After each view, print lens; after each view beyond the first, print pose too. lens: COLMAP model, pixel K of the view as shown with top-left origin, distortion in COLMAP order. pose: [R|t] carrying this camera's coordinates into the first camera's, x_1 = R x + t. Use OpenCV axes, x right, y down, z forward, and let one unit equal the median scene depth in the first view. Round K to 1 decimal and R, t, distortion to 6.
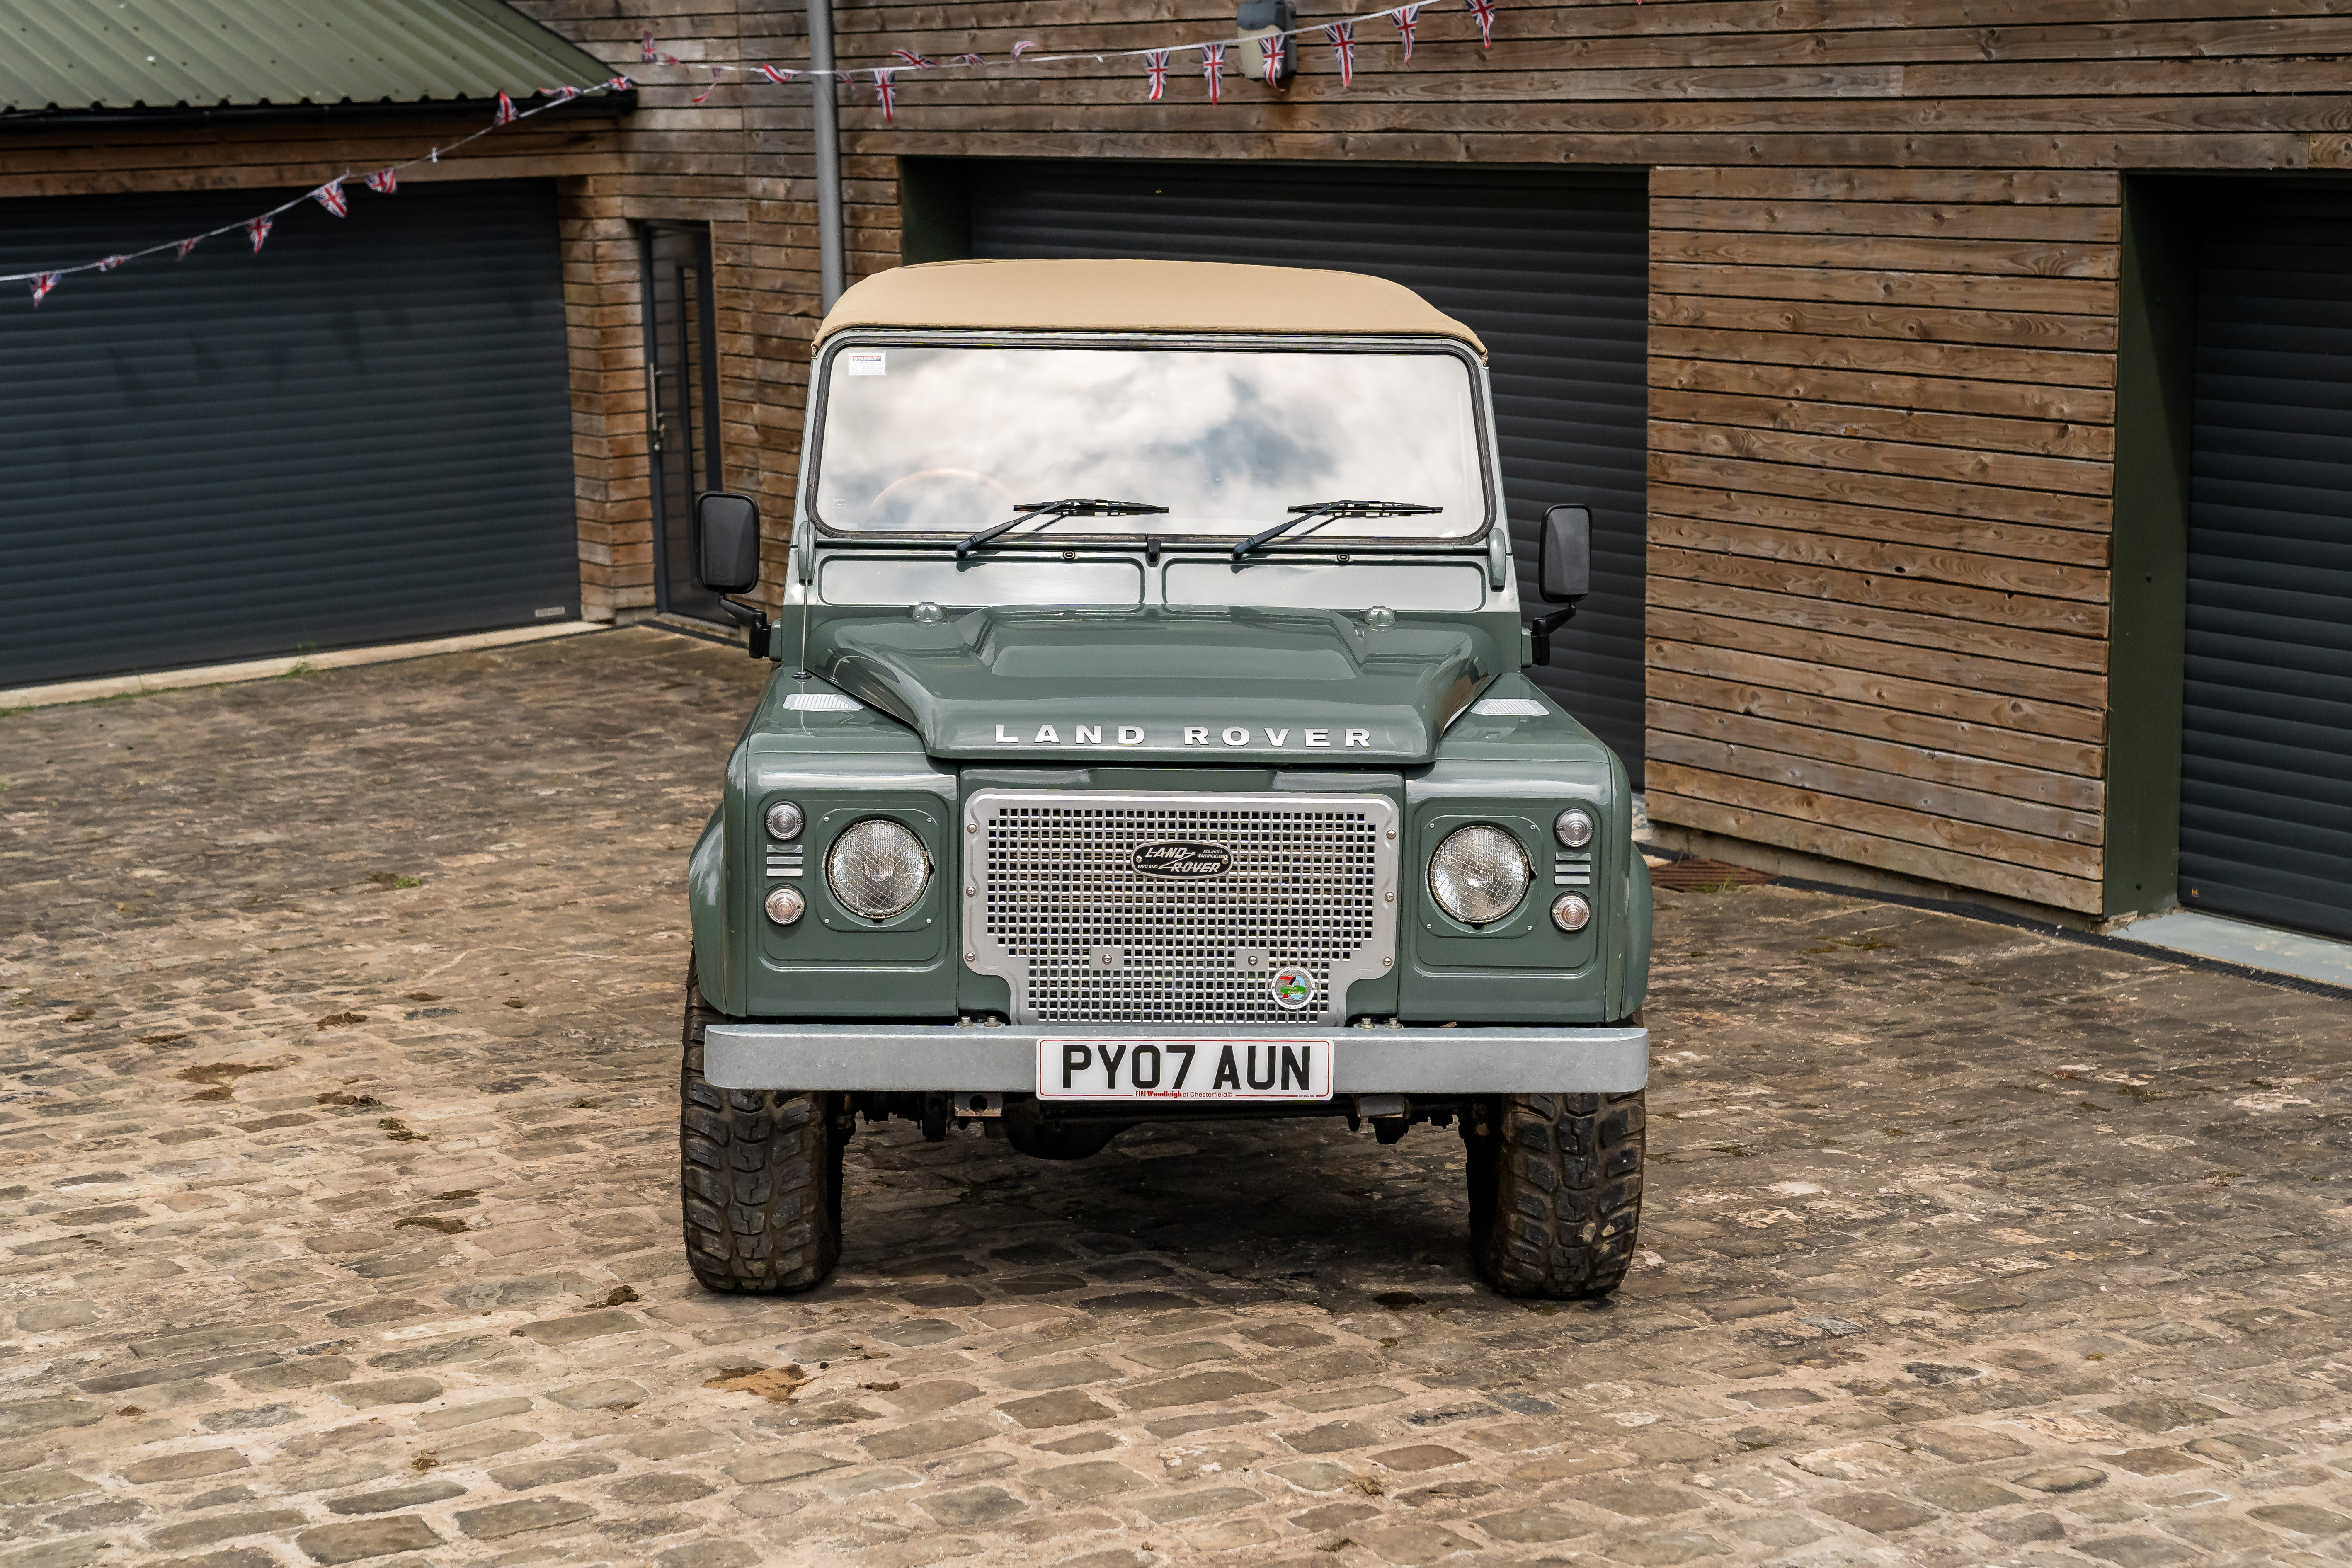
lens RADIAL K [[3740.0, 0, 1188.1], [0, 3740.0, 806.5], [0, 0, 1]] dist [0.012919, 0.000000]
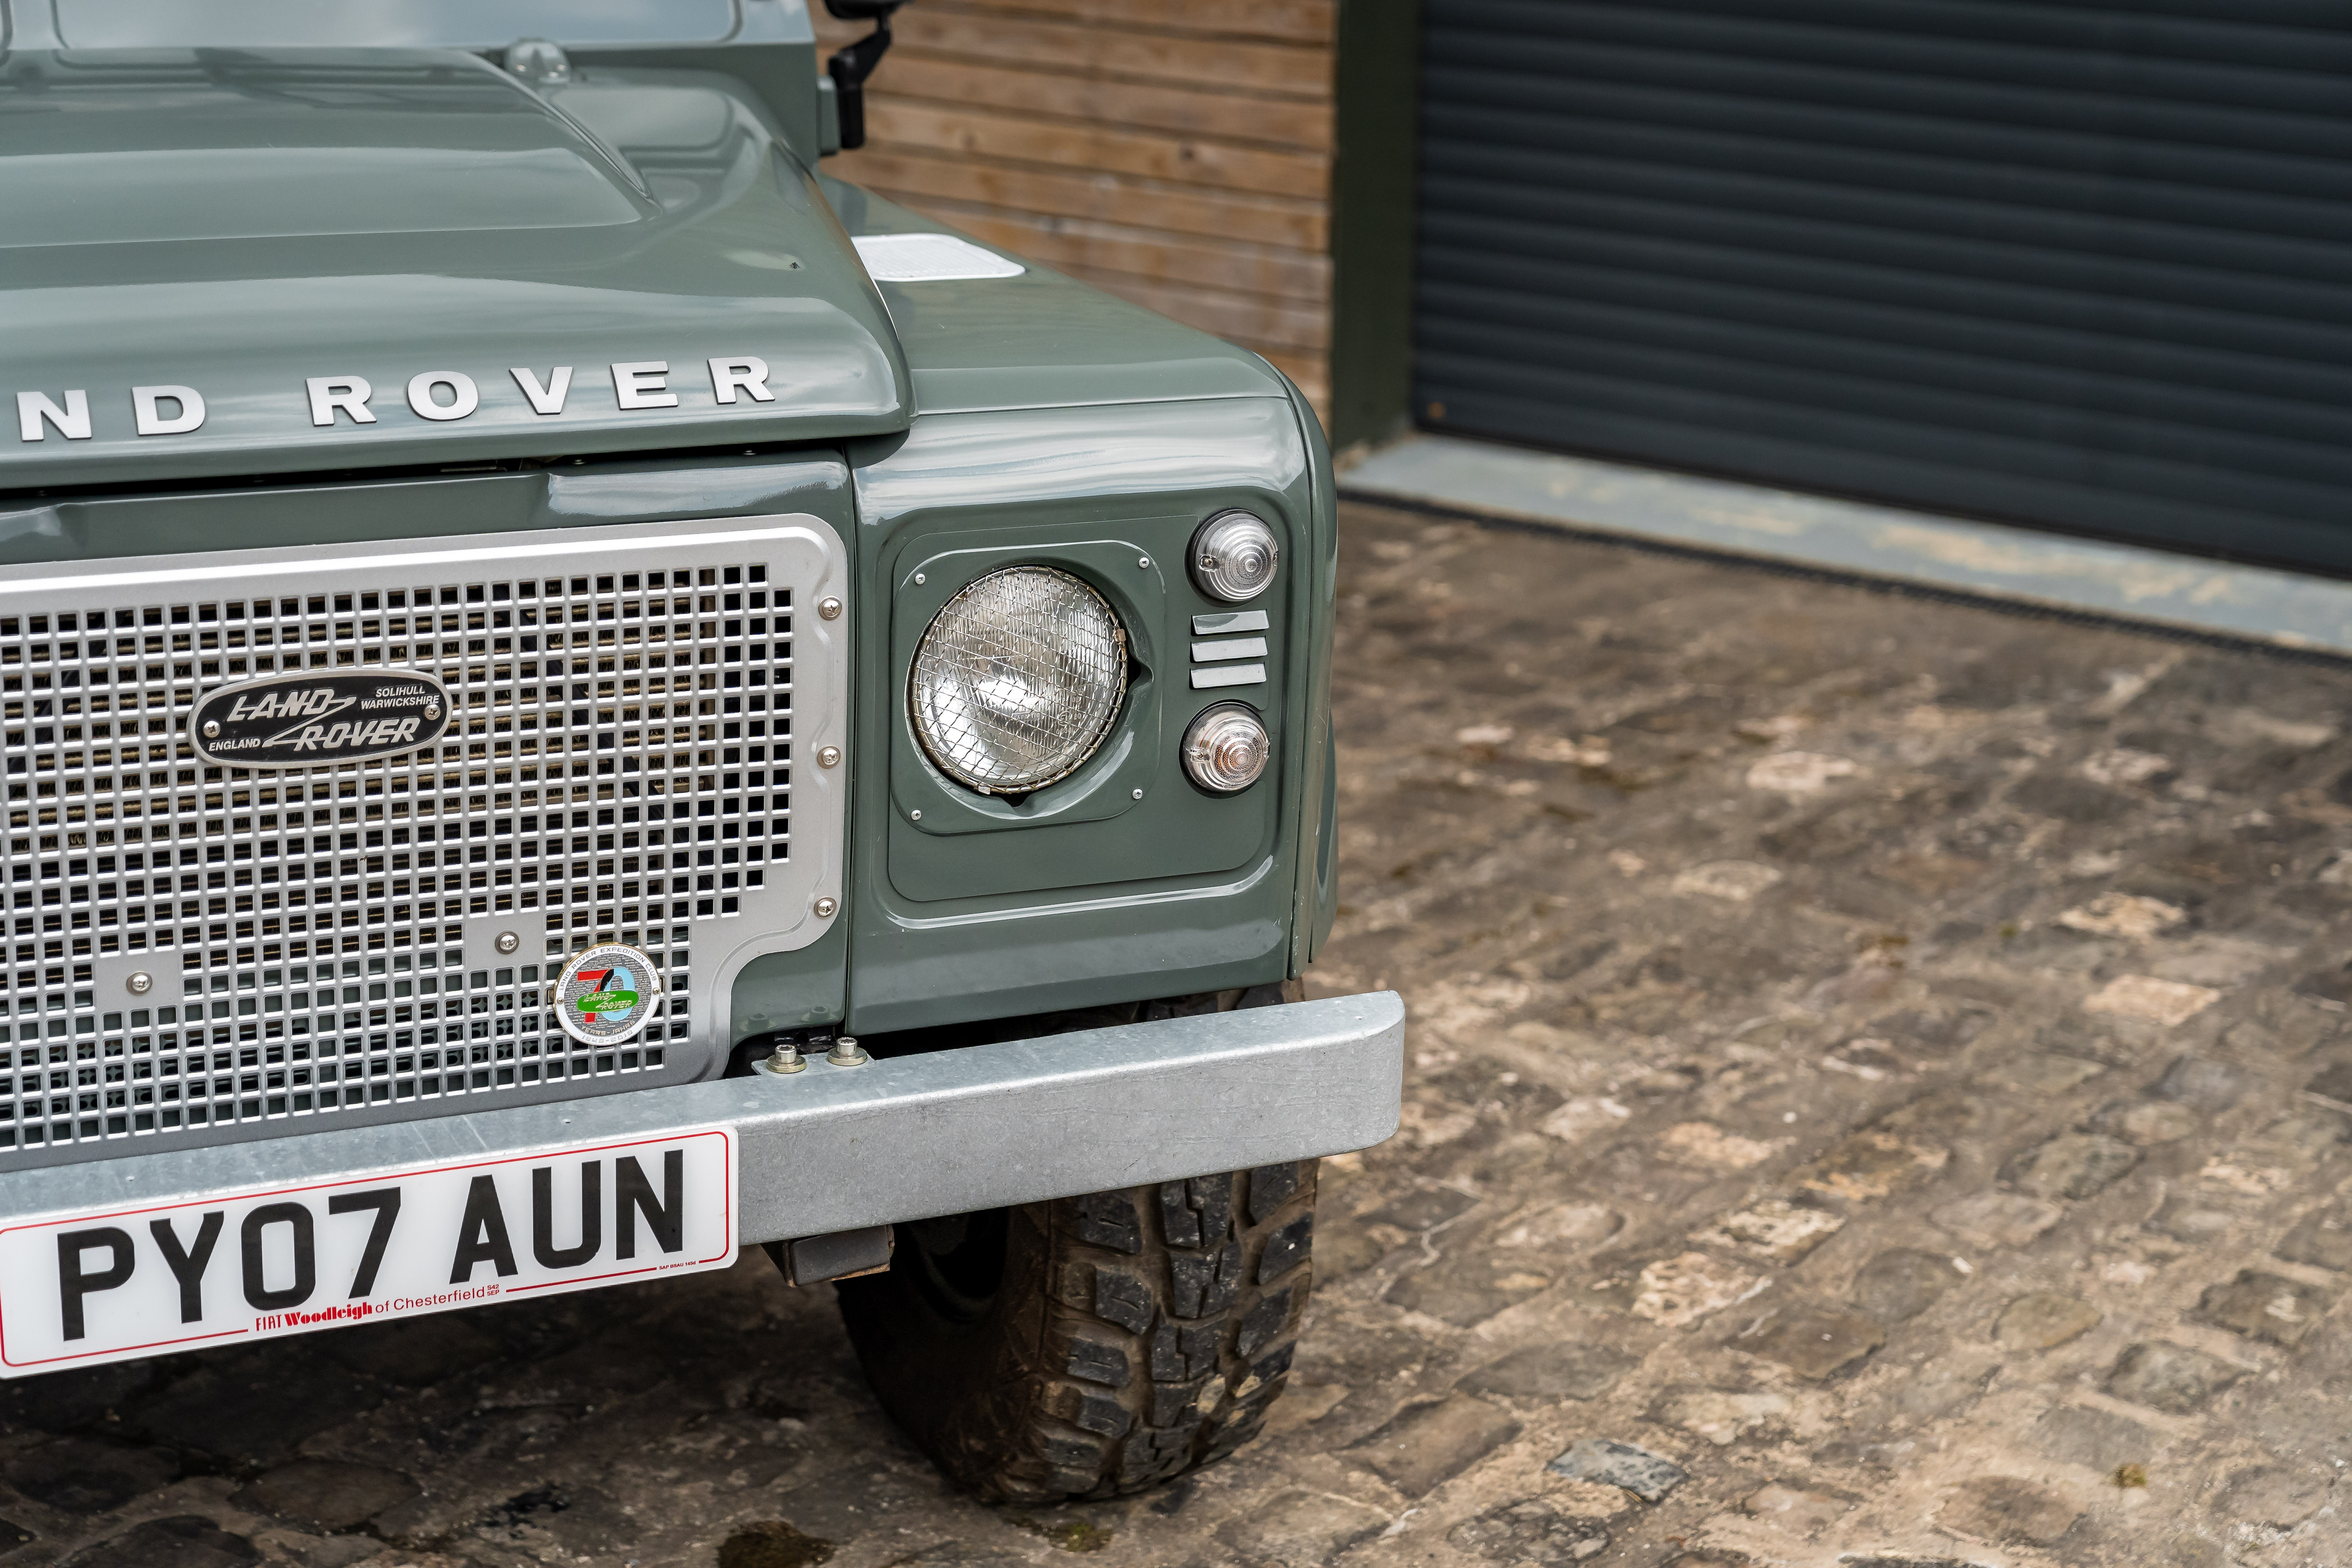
lens RADIAL K [[3928.2, 0, 1262.2], [0, 3928.2, 692.1], [0, 0, 1]] dist [0.028269, 0.000000]
pose [[0.927591, -0.086104, 0.363539, -0.051044], [0.041145, 0.990704, 0.129663, -0.032466], [-0.371324, -0.105316, 0.922511, 0.492567]]
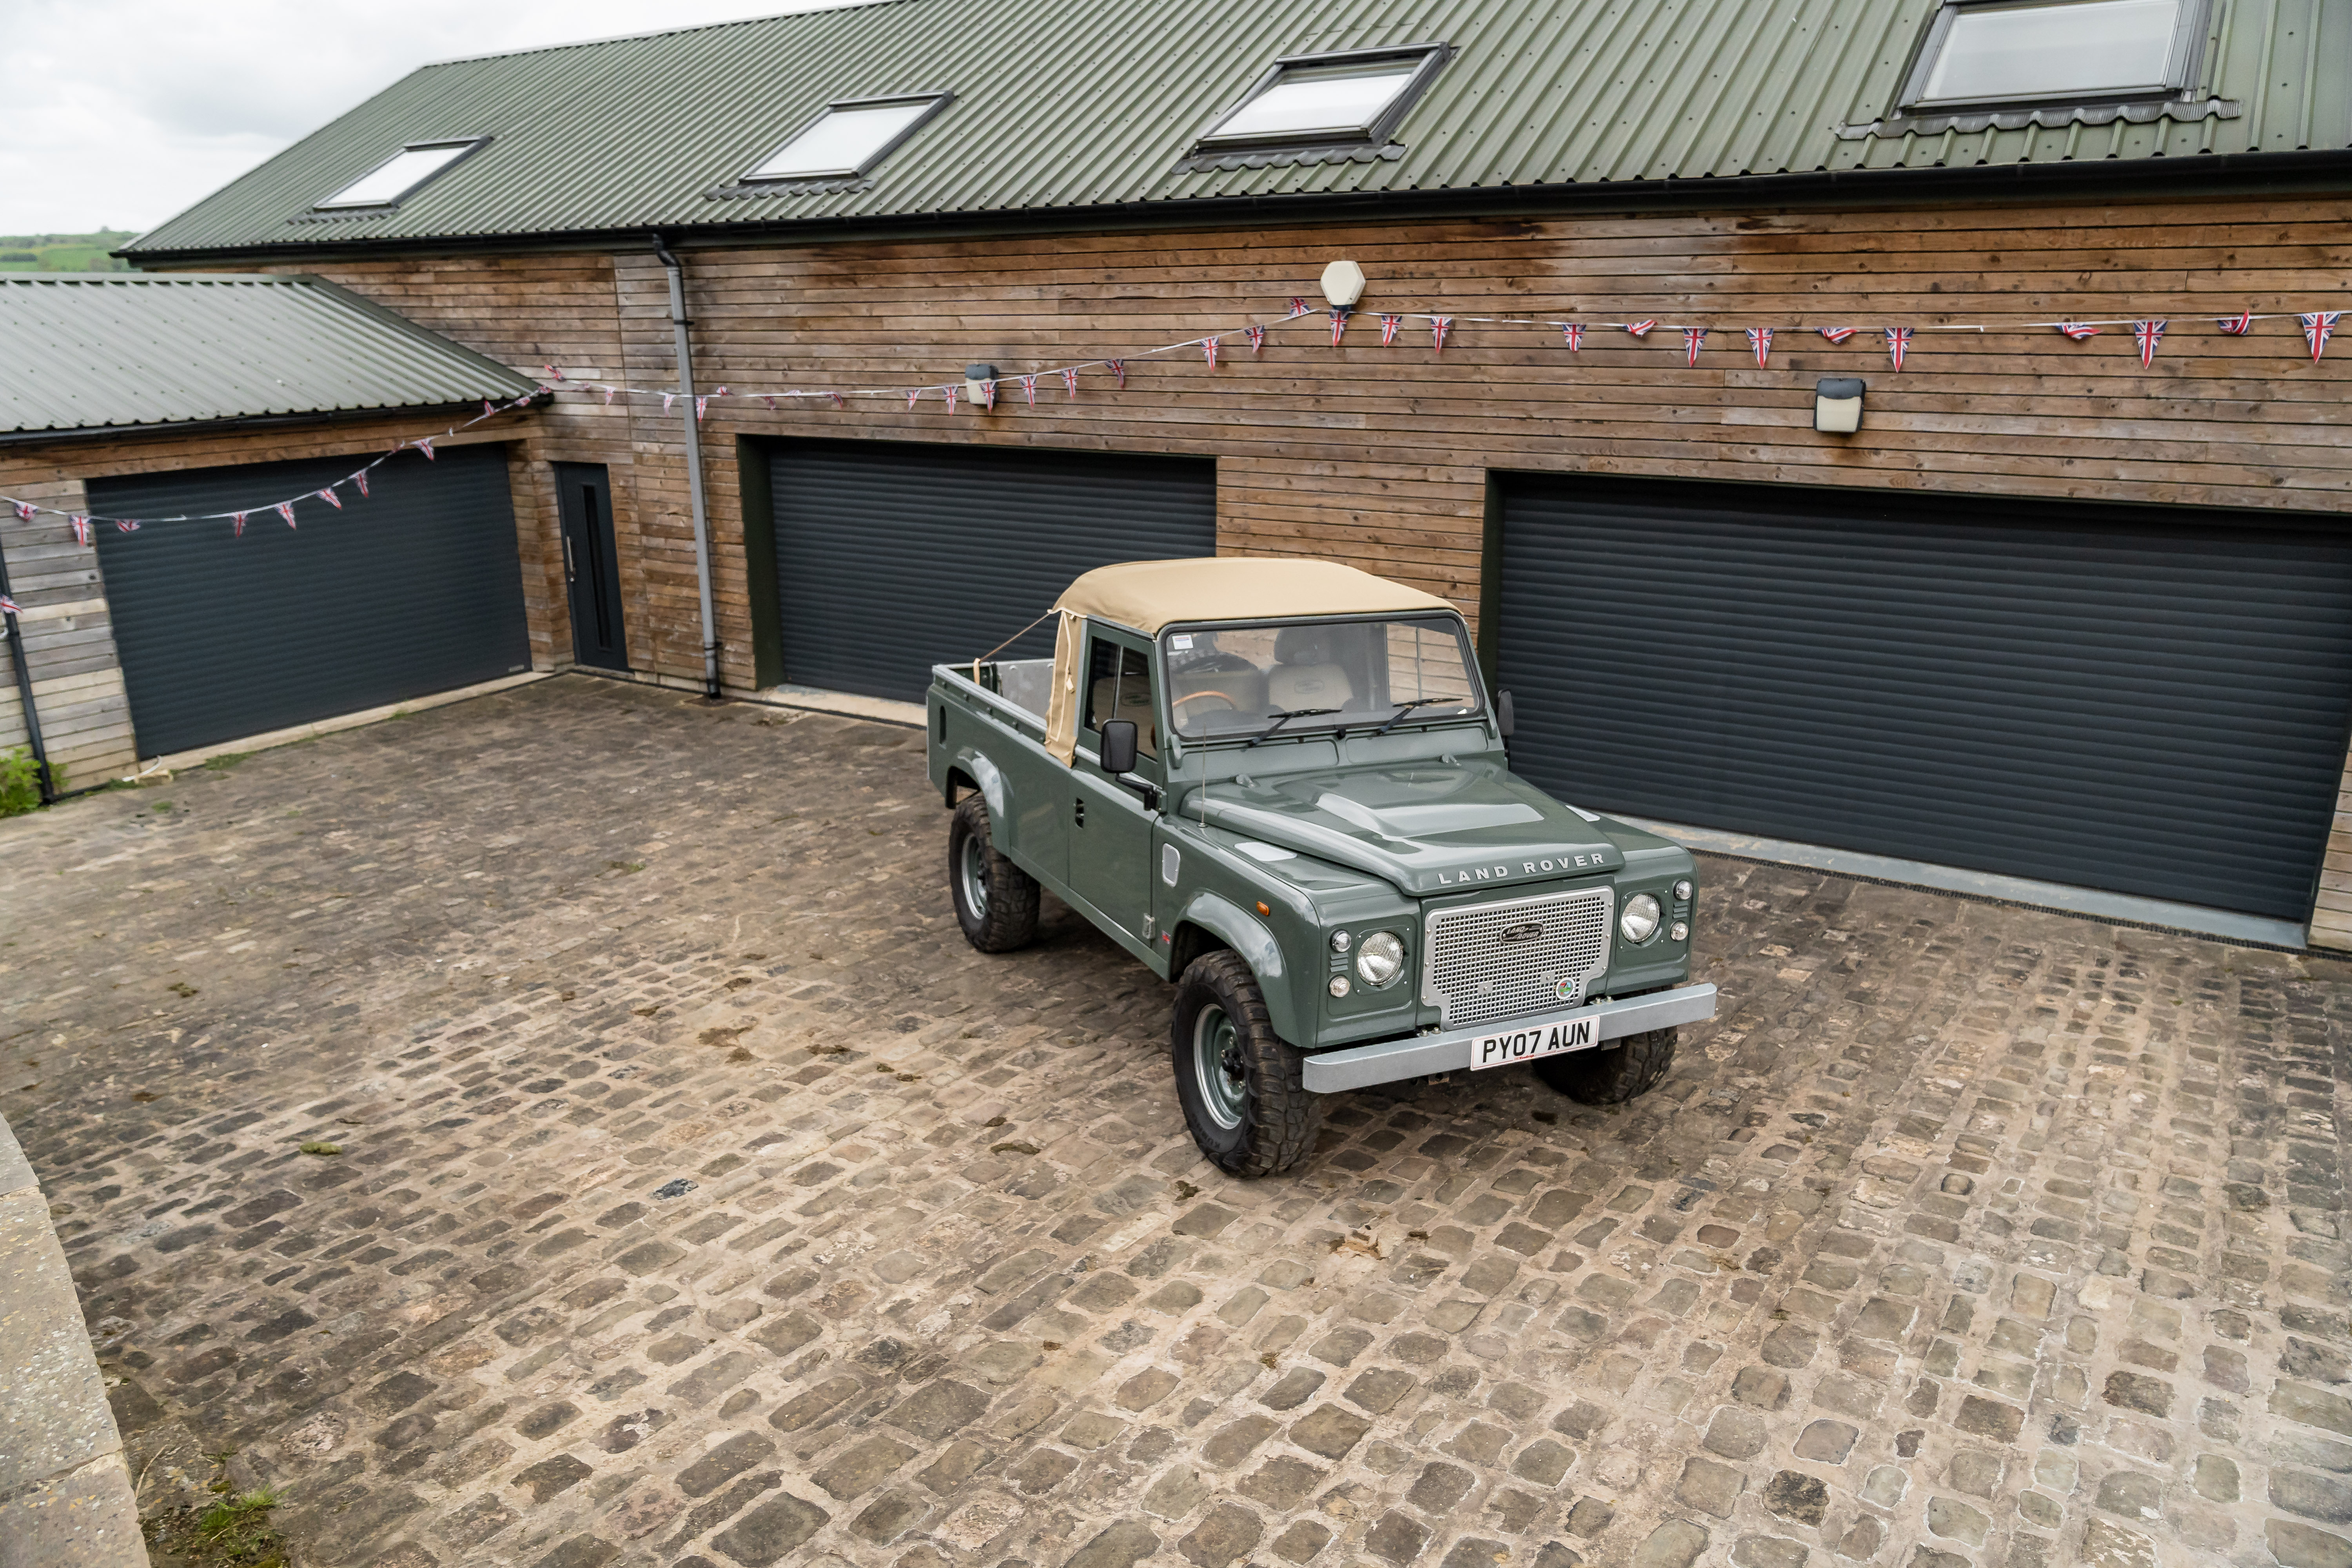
lens RADIAL K [[1628.8, 0, 1201.0], [0, 1628.8, 769.5], [0, 0, 1]] dist [-0.042511, 0.025541]
pose [[0.924747, -0.089212, 0.369979, -0.380565], [0.060472, 0.994231, 0.088590, -0.127729], [-0.375748, -0.059550, 0.924807, 0.258736]]
